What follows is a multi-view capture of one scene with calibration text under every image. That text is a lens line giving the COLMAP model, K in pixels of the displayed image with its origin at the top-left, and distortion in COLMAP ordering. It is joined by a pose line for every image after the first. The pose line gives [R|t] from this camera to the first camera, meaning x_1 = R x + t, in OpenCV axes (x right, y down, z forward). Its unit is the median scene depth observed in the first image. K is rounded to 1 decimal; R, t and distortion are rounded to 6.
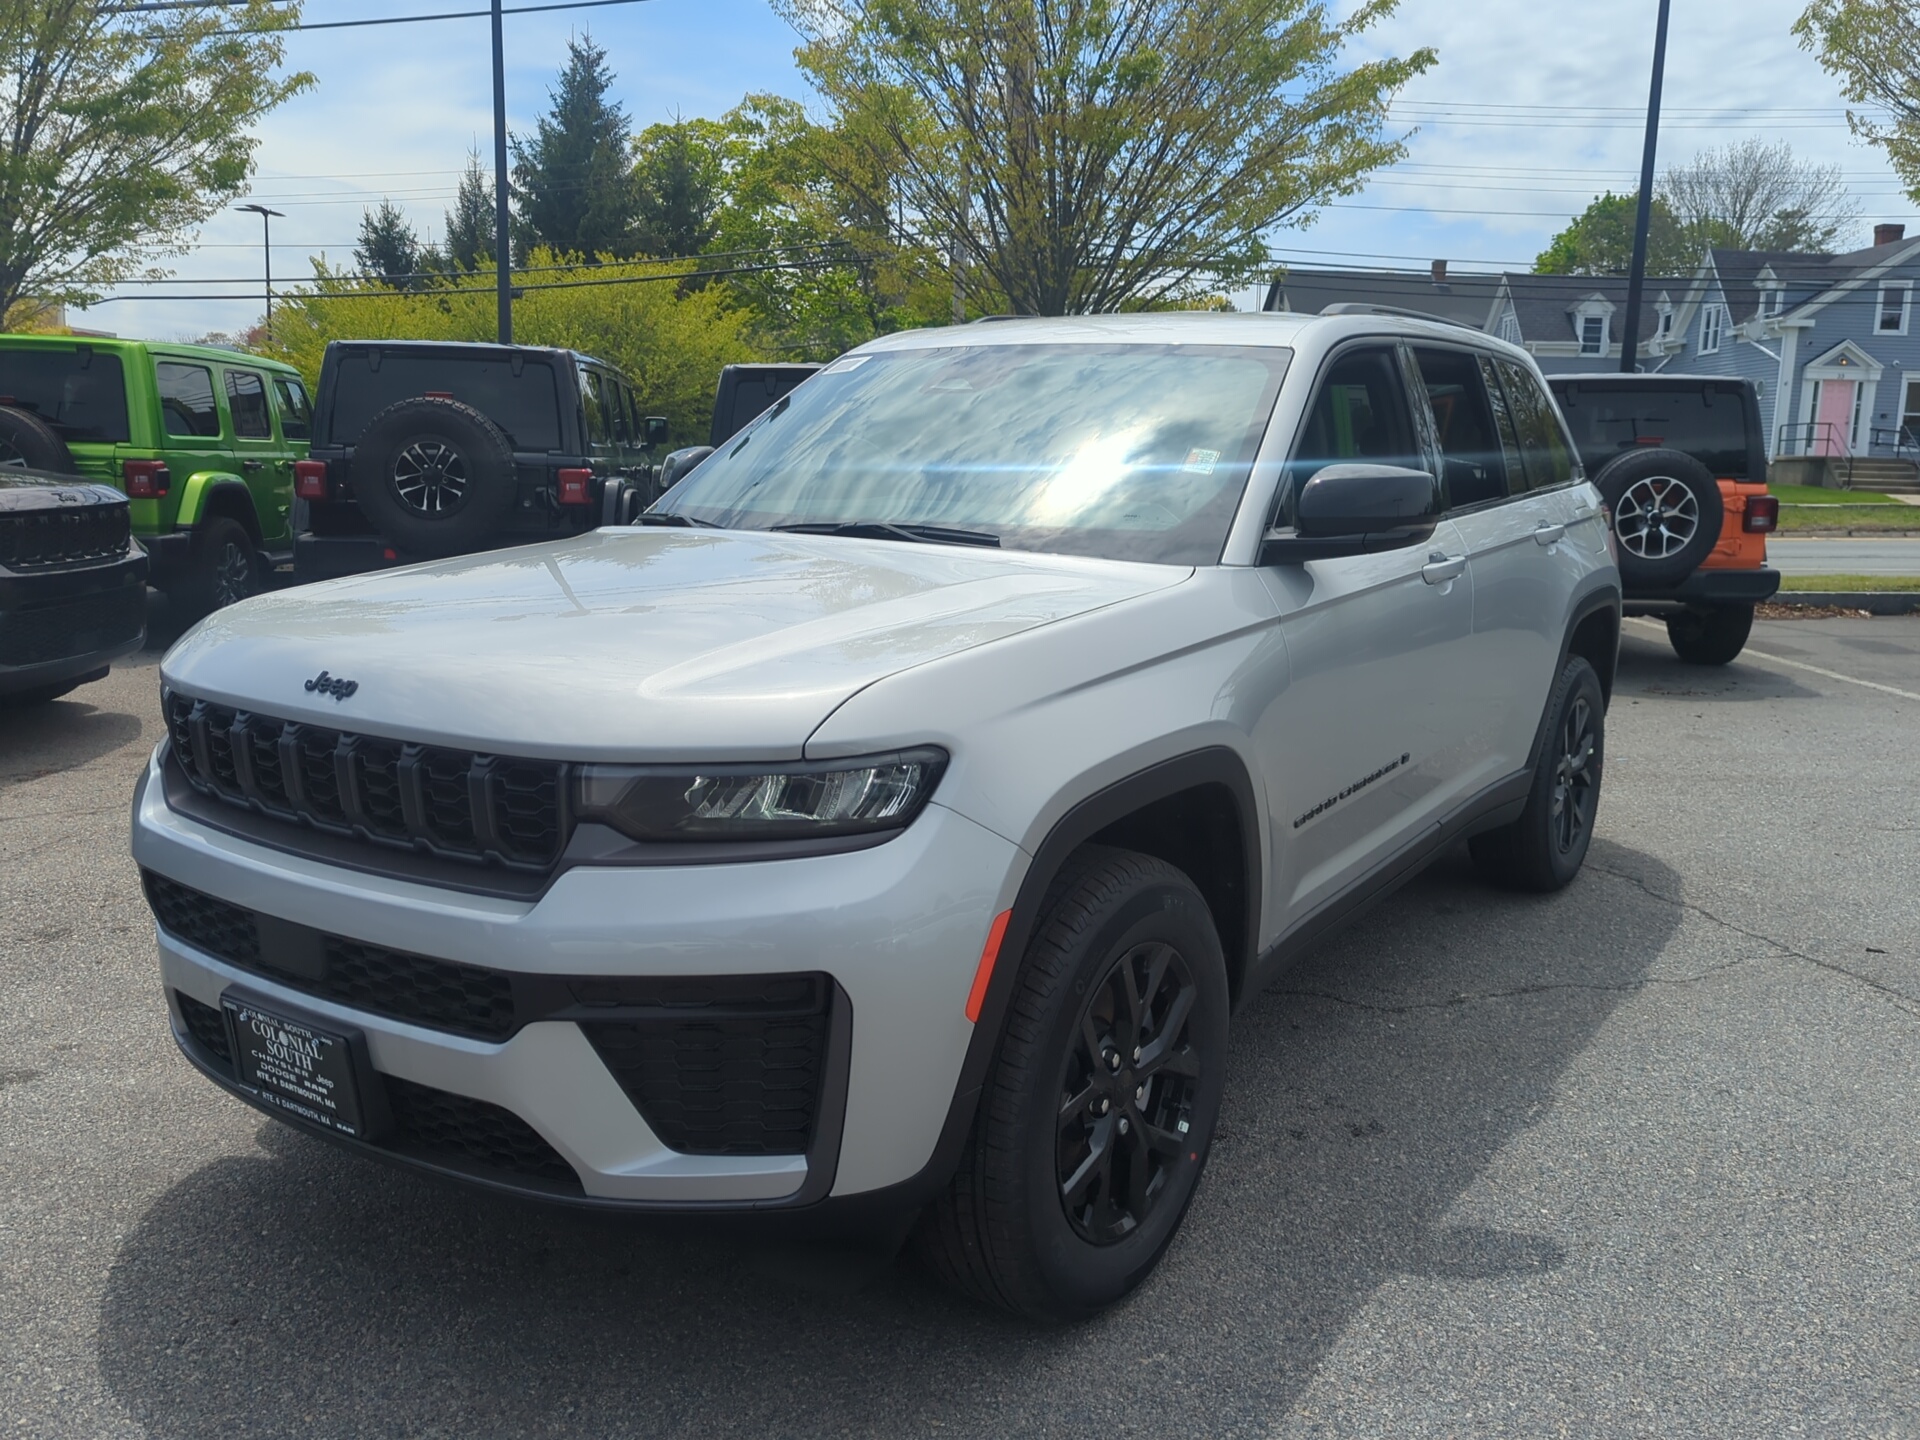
lens RADIAL K [[1538.0, 0, 982.0], [0, 1538.0, 713.1], [0, 0, 1]] dist [0.077359, -0.077504]
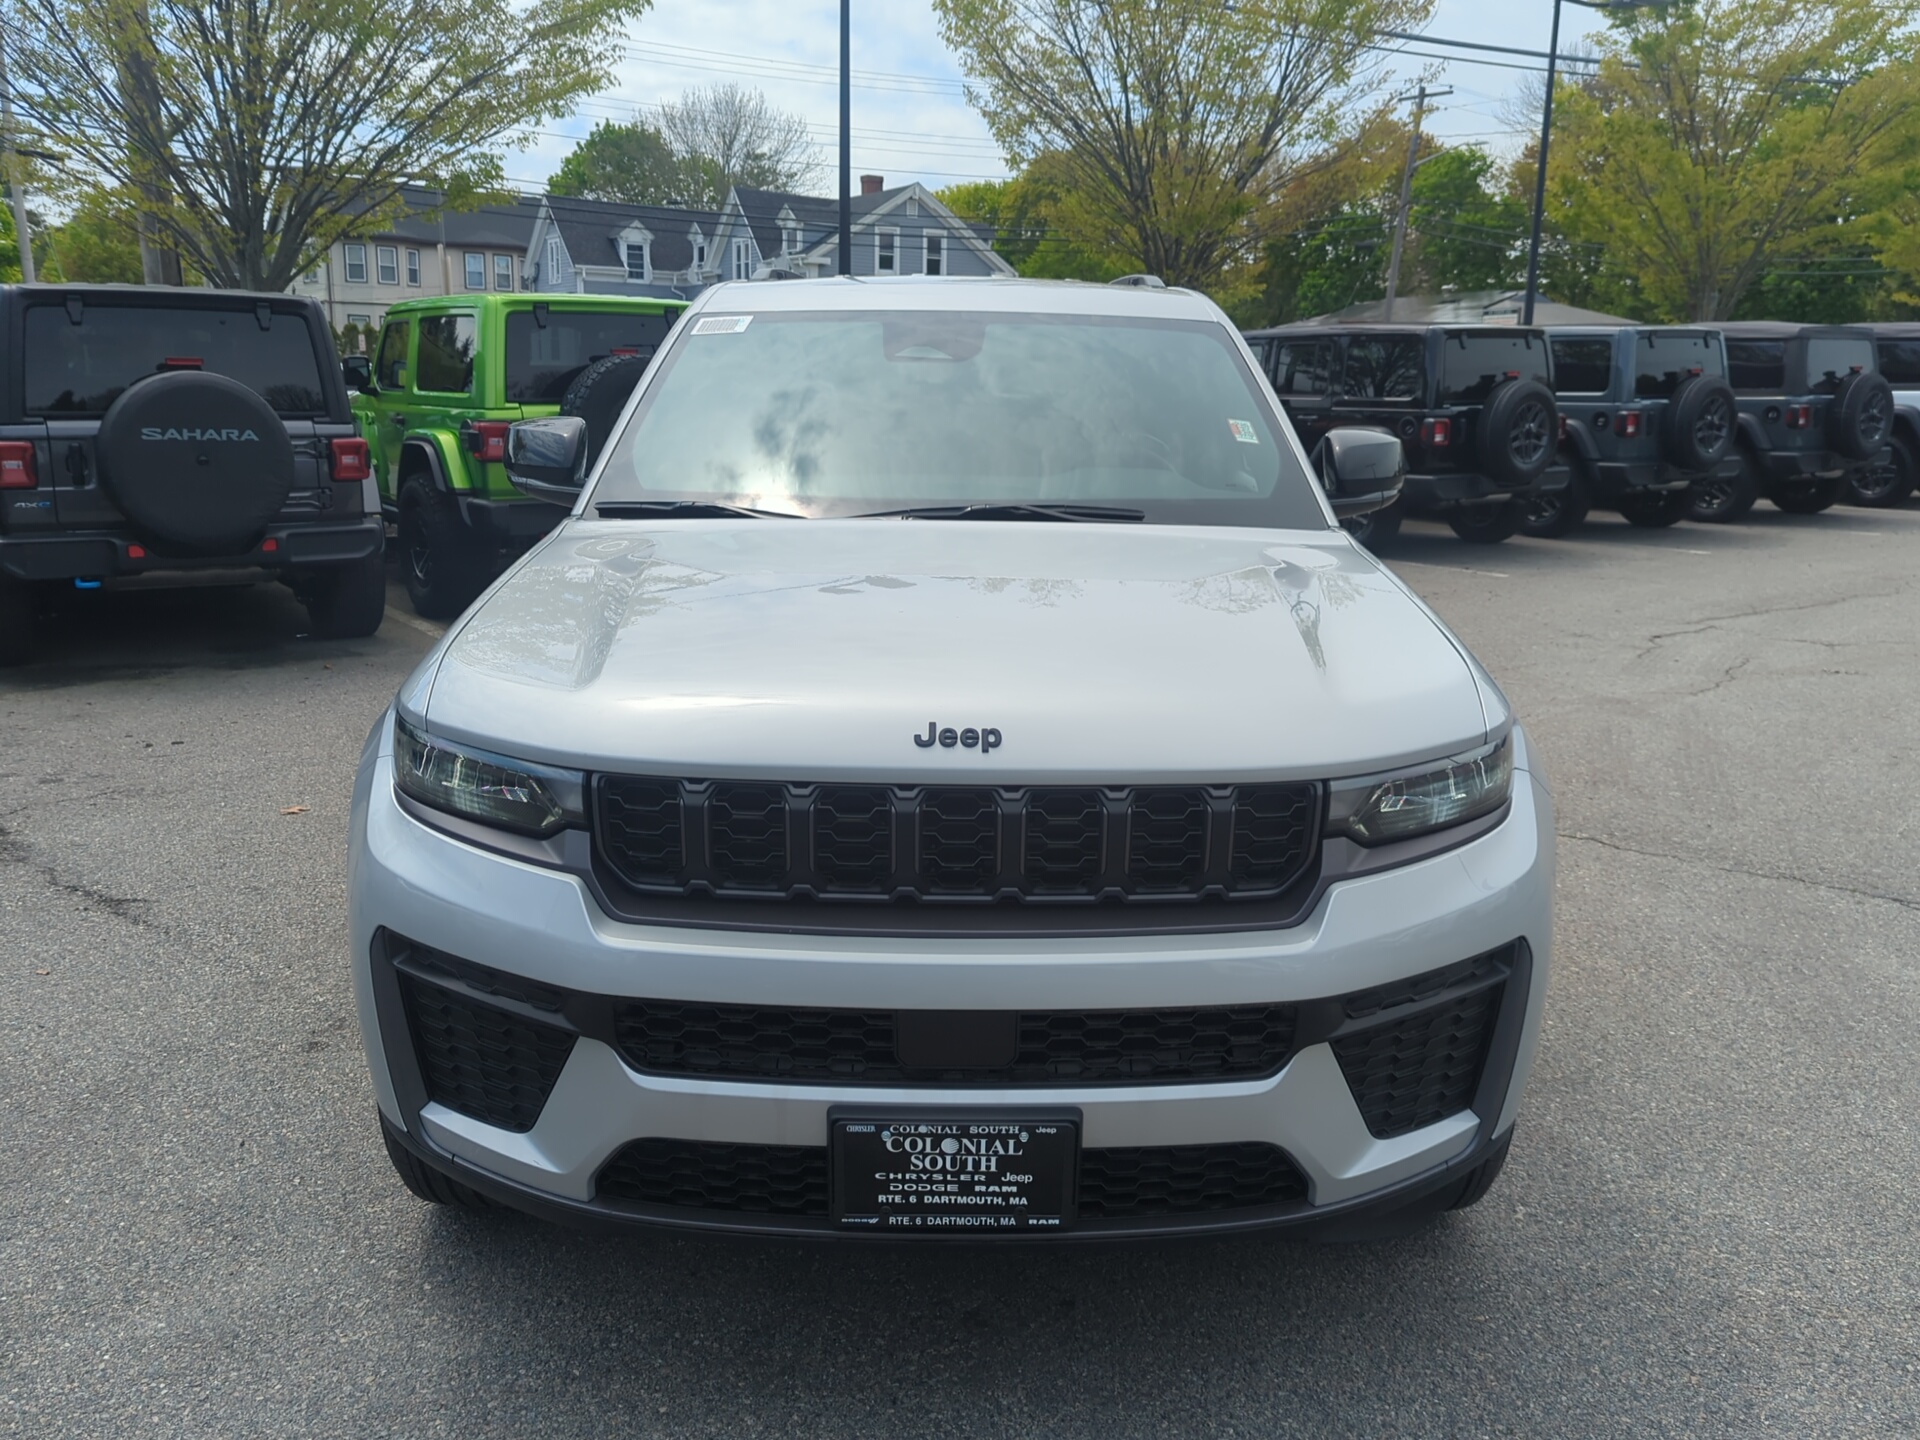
lens RADIAL K [[1539.2, 0, 934.0], [0, 1539.2, 708.8], [0, 0, 1]] dist [0.080592, -0.093923]
pose [[0.823172, -0.124239, 0.554032, -0.128561], [0.096909, 0.992192, 0.078508, -0.014516], [-0.559460, -0.010935, 0.828785, 0.041509]]
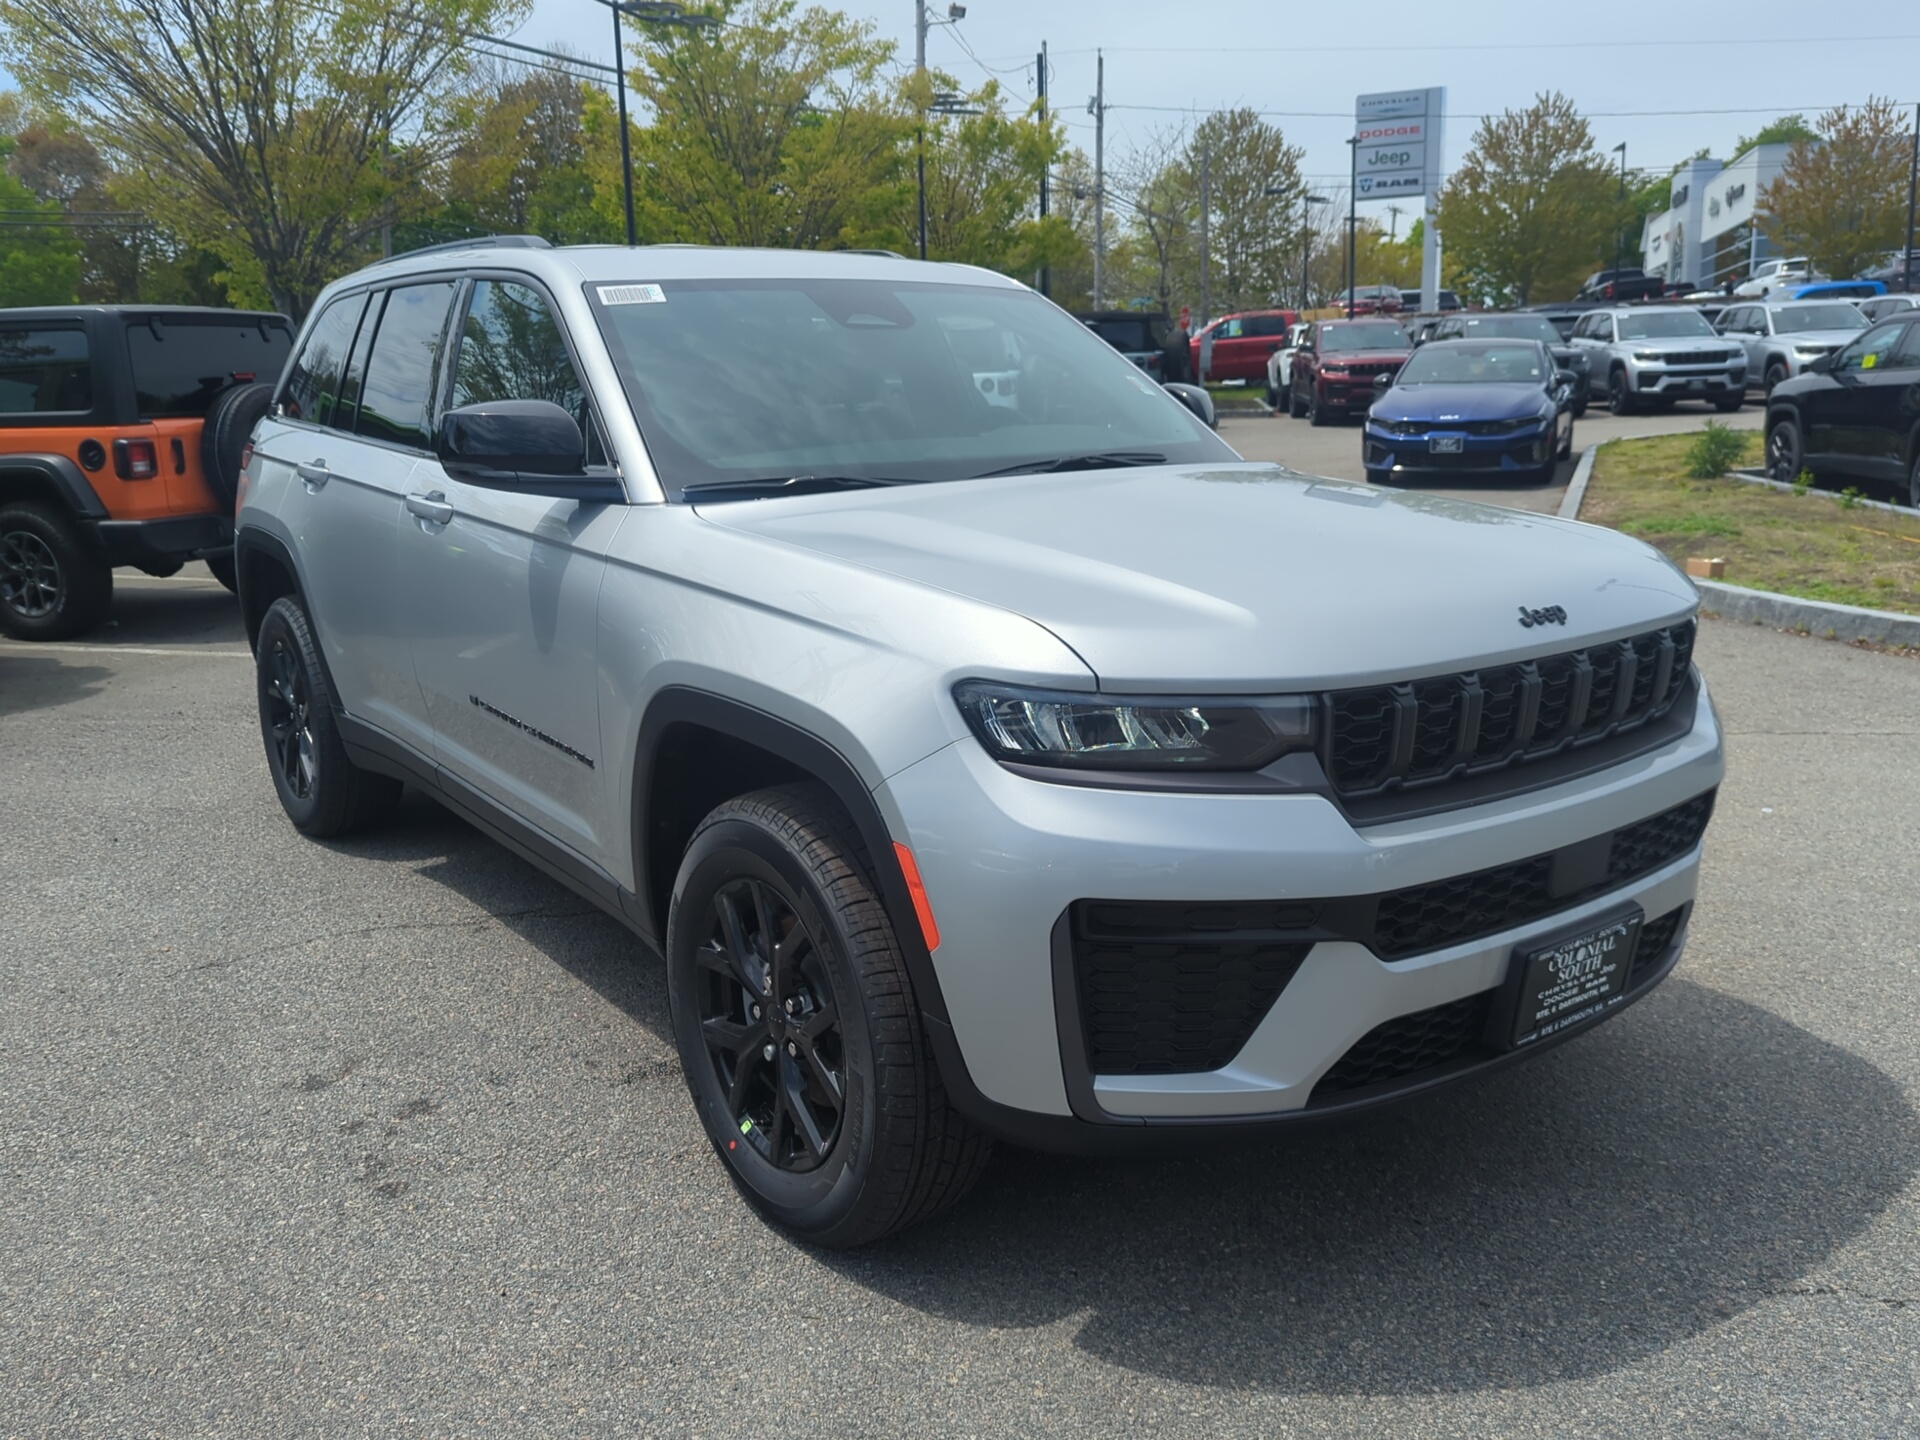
lens RADIAL K [[1538.0, 0, 982.0], [0, 1538.0, 713.1], [0, 0, 1]] dist [0.077359, -0.077504]
pose [[0.324139, -0.224324, 0.919028, -0.213163], [0.186946, 0.967510, 0.170222, -0.028426], [-0.927354, 0.116633, 0.355544, 0.139884]]
